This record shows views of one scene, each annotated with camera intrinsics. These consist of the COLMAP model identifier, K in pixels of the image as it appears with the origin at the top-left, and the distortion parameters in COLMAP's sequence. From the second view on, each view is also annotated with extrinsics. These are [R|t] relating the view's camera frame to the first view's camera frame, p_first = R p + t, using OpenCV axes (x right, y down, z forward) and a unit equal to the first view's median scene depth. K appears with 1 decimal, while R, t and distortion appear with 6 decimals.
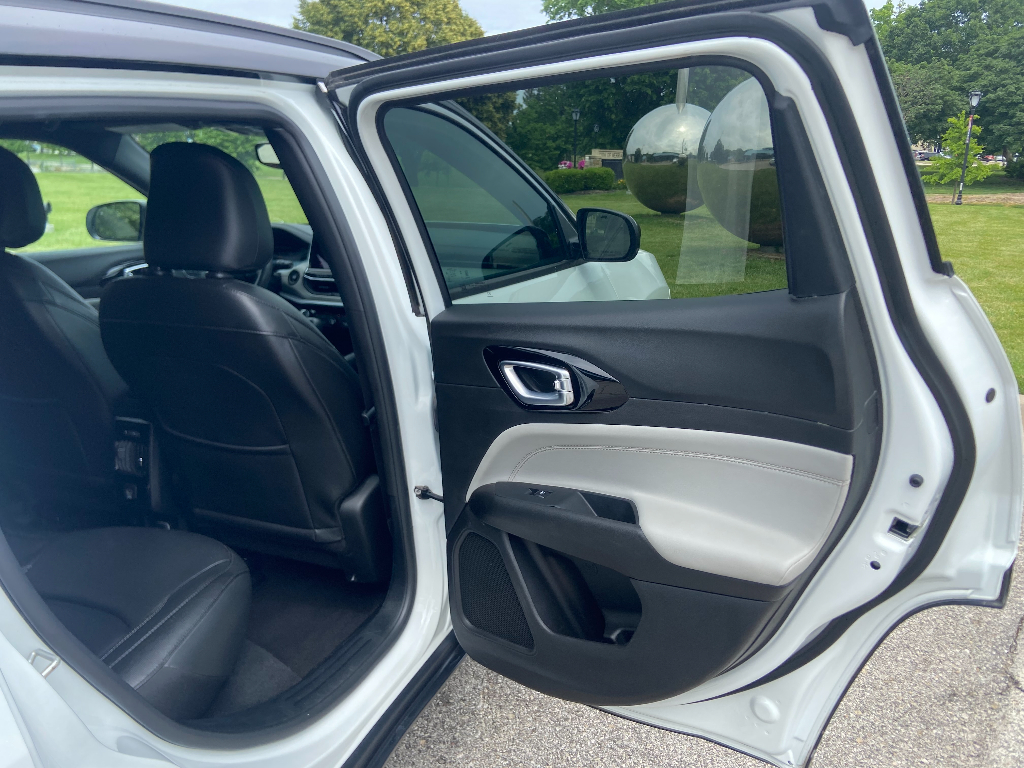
lens RADIAL K [[775.3, 0, 518.0], [0, 775.3, 388.3], [0, 0, 1]] dist [0.123481, -0.147242]
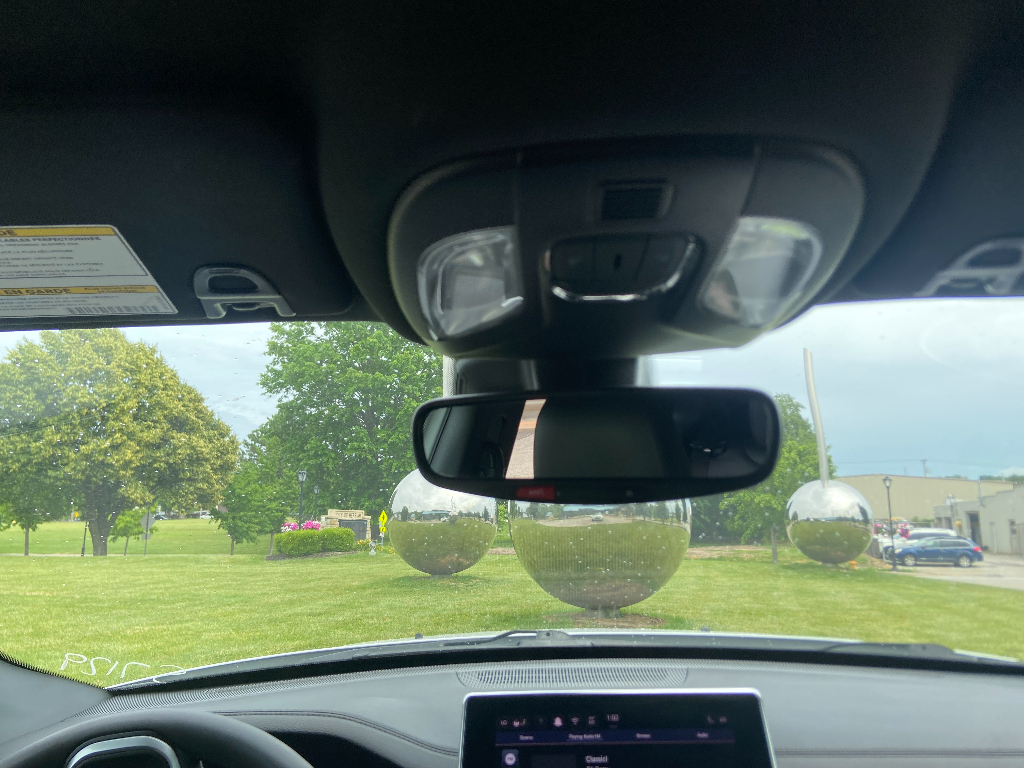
lens RADIAL K [[775.9, 0, 515.6], [0, 775.9, 383.3], [0, 0, 1]] dist [0.136782, -0.176976]
pose [[0.936181, 0.049449, 0.348022, -0.024970], [0.109273, 0.900066, -0.421831, -0.013875], [-0.334102, 0.432940, 0.837221, 0.050926]]
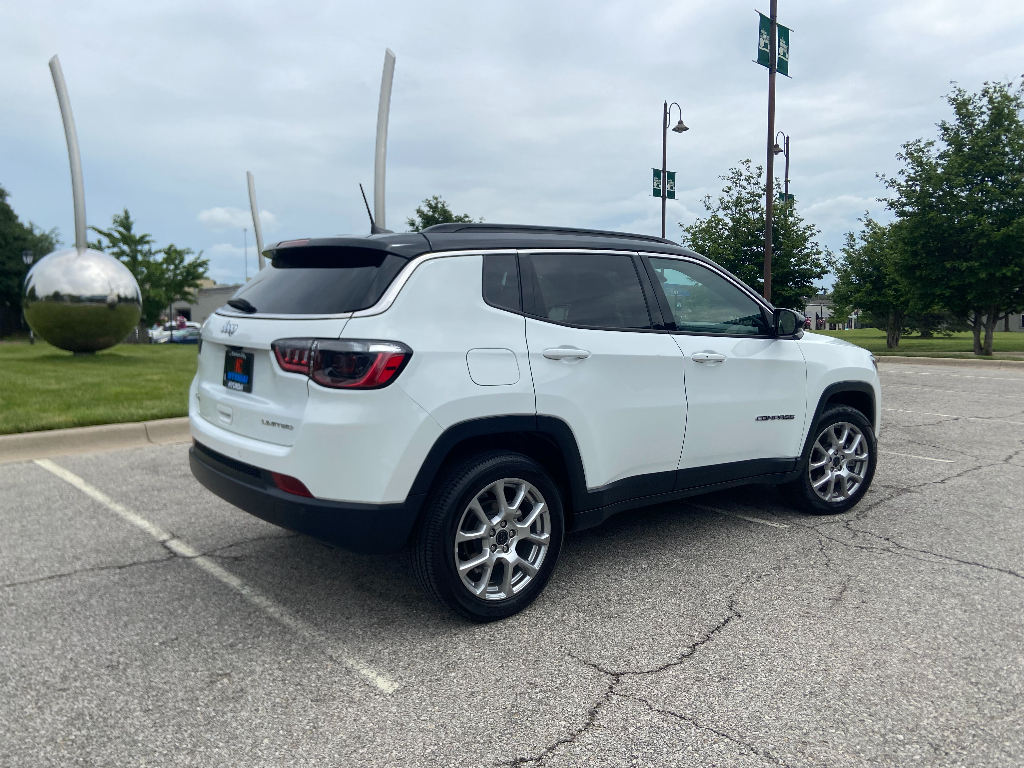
lens RADIAL K [[775.3, 0, 518.0], [0, 775.3, 388.3], [0, 0, 1]] dist [0.123481, -0.147242]
pose [[0.195866, -0.091599, 0.976343, -0.330577], [0.276569, 0.960370, 0.034617, -0.033088], [-0.940822, 0.263246, 0.213437, 0.142960]]
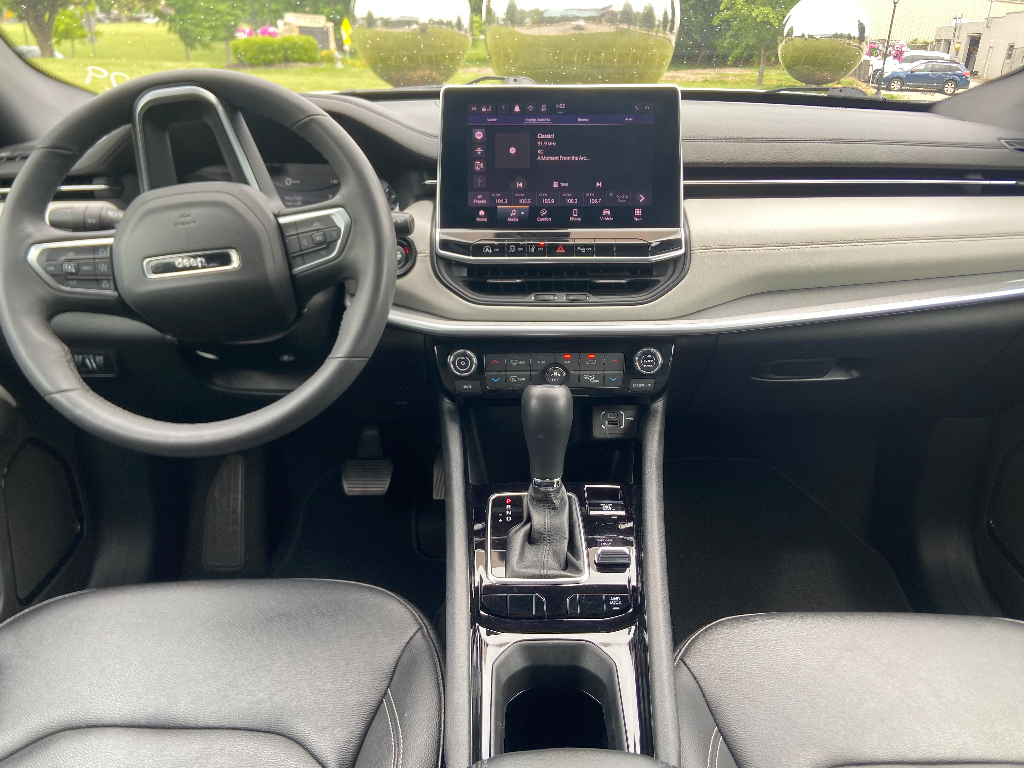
lens RADIAL K [[775.9, 0, 515.6], [0, 775.9, 383.3], [0, 0, 1]] dist [0.136782, -0.176976]
pose [[0.926159, -0.141578, 0.349551, -0.026639], [0.094265, 0.984345, 0.148925, -0.009578], [-0.365163, -0.104978, 0.925006, 0.046895]]
